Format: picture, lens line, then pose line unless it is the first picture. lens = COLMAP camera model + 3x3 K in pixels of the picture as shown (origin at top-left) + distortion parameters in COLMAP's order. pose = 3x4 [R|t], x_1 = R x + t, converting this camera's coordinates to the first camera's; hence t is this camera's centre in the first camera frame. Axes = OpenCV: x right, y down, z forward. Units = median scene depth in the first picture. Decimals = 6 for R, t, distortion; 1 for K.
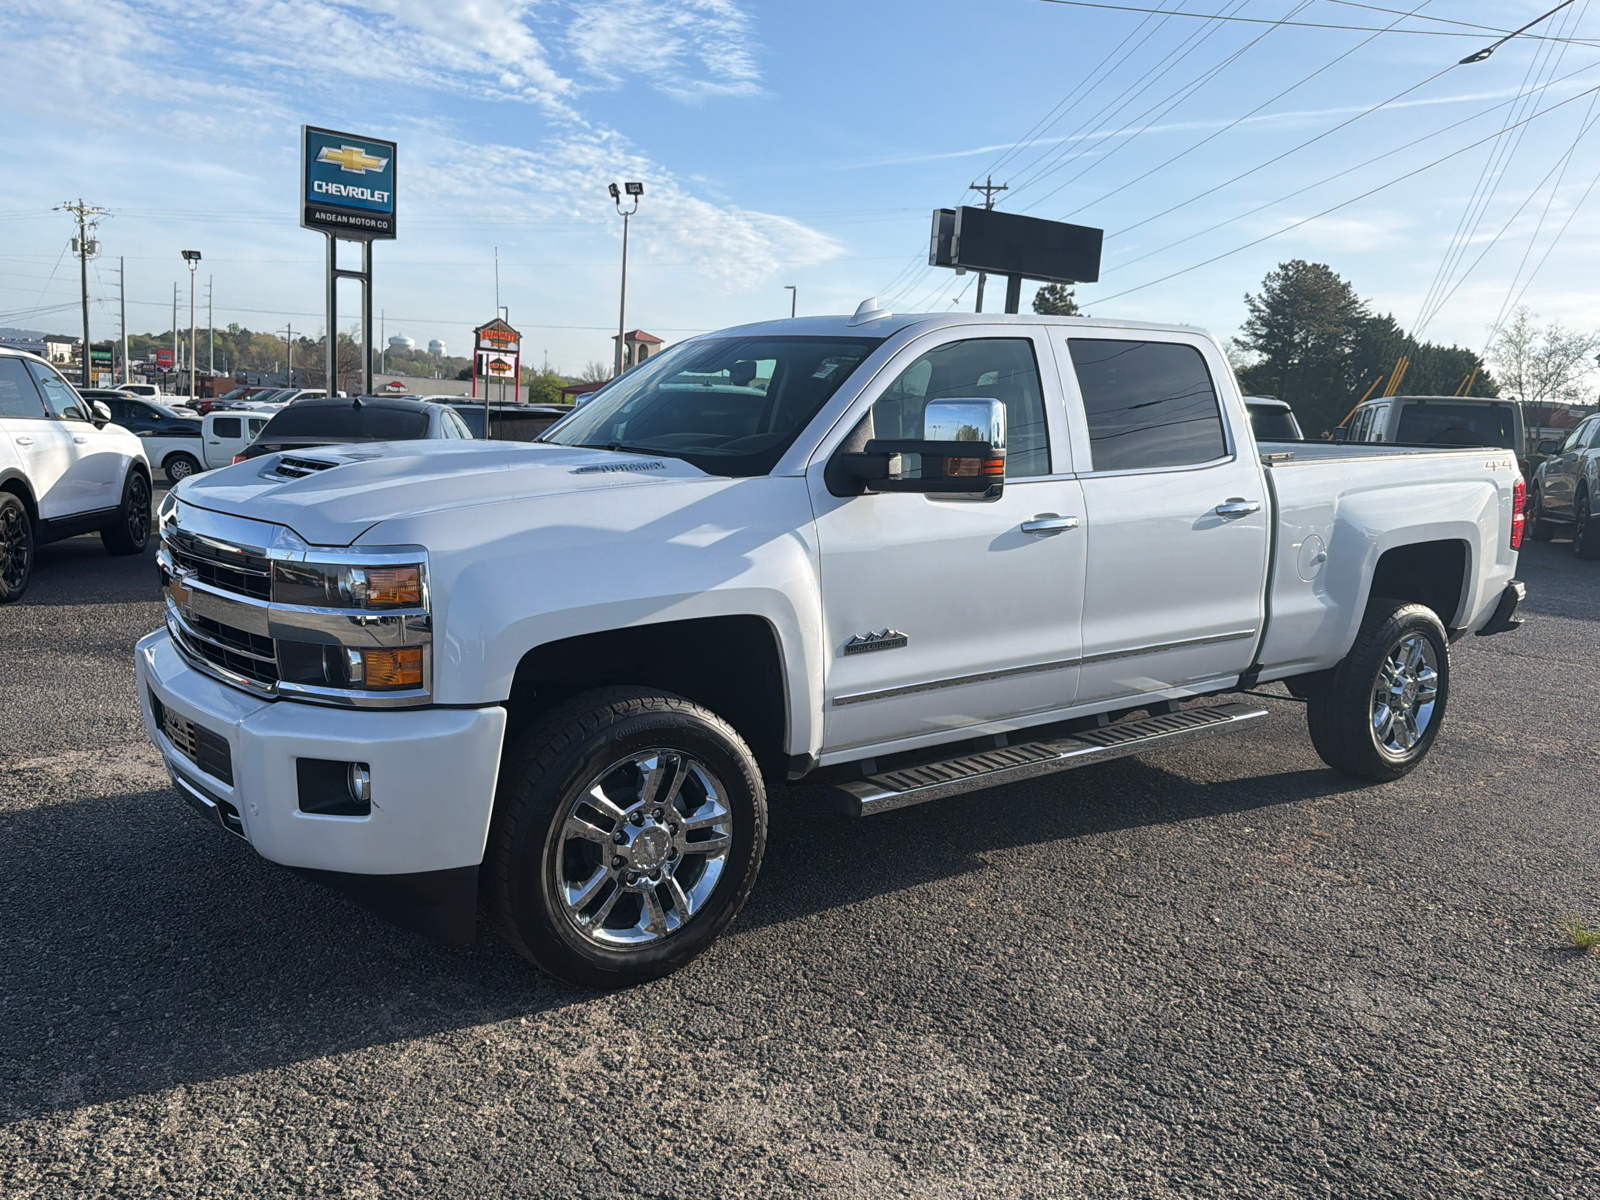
lens RADIAL K [[1403.0, 0, 887.5], [0, 1403.0, 598.4], [0, 0, 1]] dist [0.072637, -0.083385]
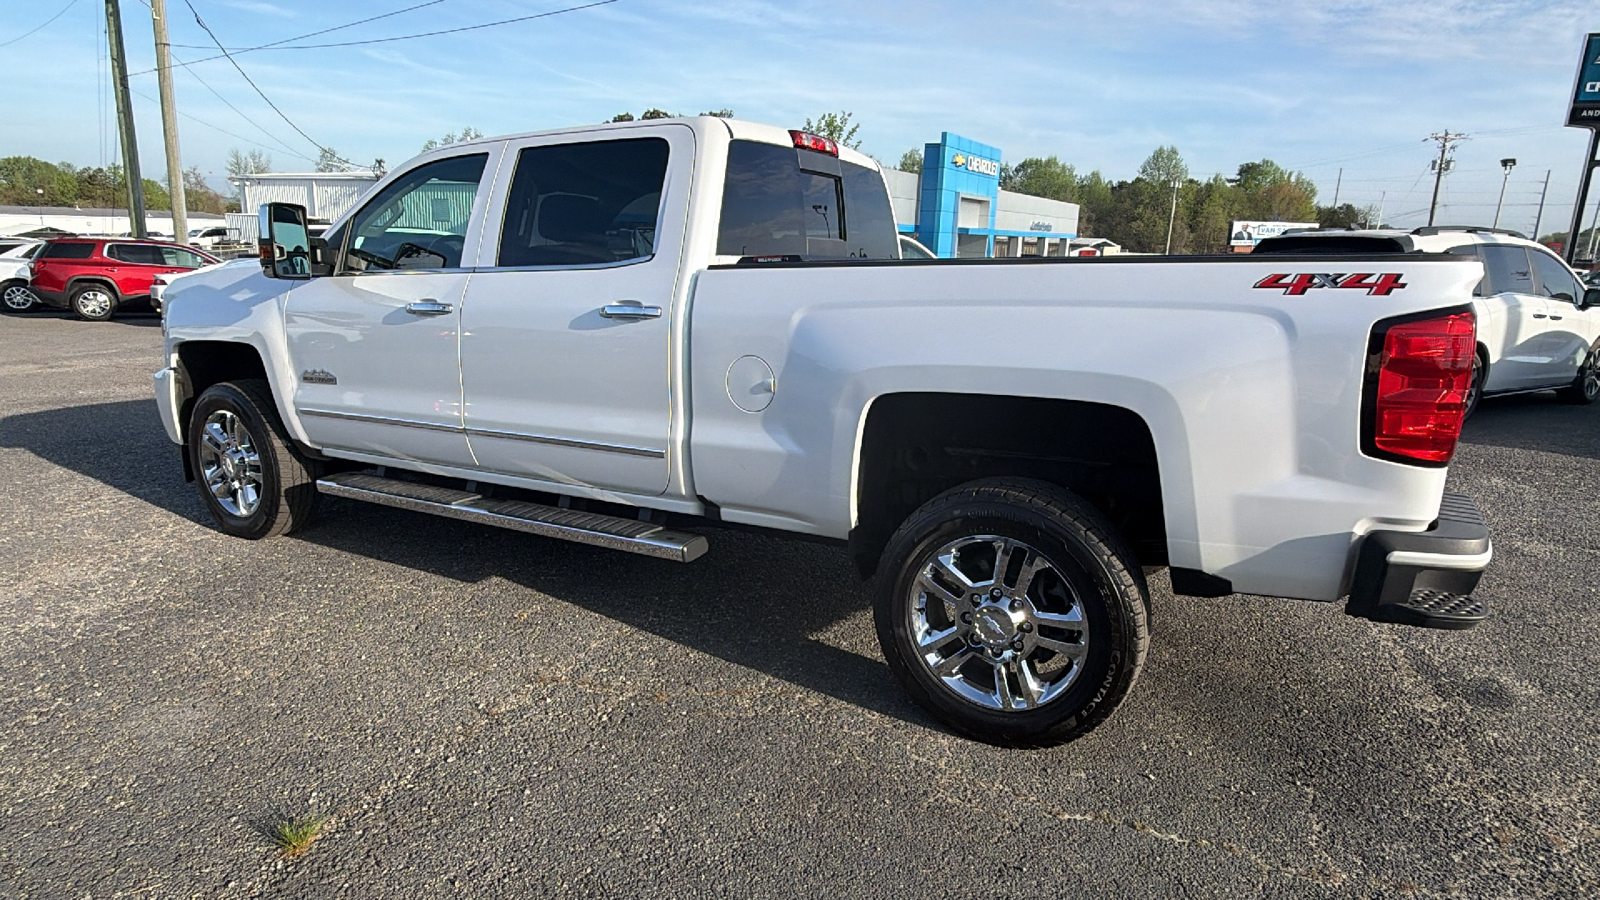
lens RADIAL K [[917.8, 0, 771.4], [0, 917.8, 486.2], [0, 0, 1]] dist [-0.003900, 0.002487]
pose [[0.339461, 0.203275, -0.918393, 0.926230], [-0.131737, 0.977021, 0.167559, -0.070515], [0.931349, 0.064107, 0.358439, 0.970116]]
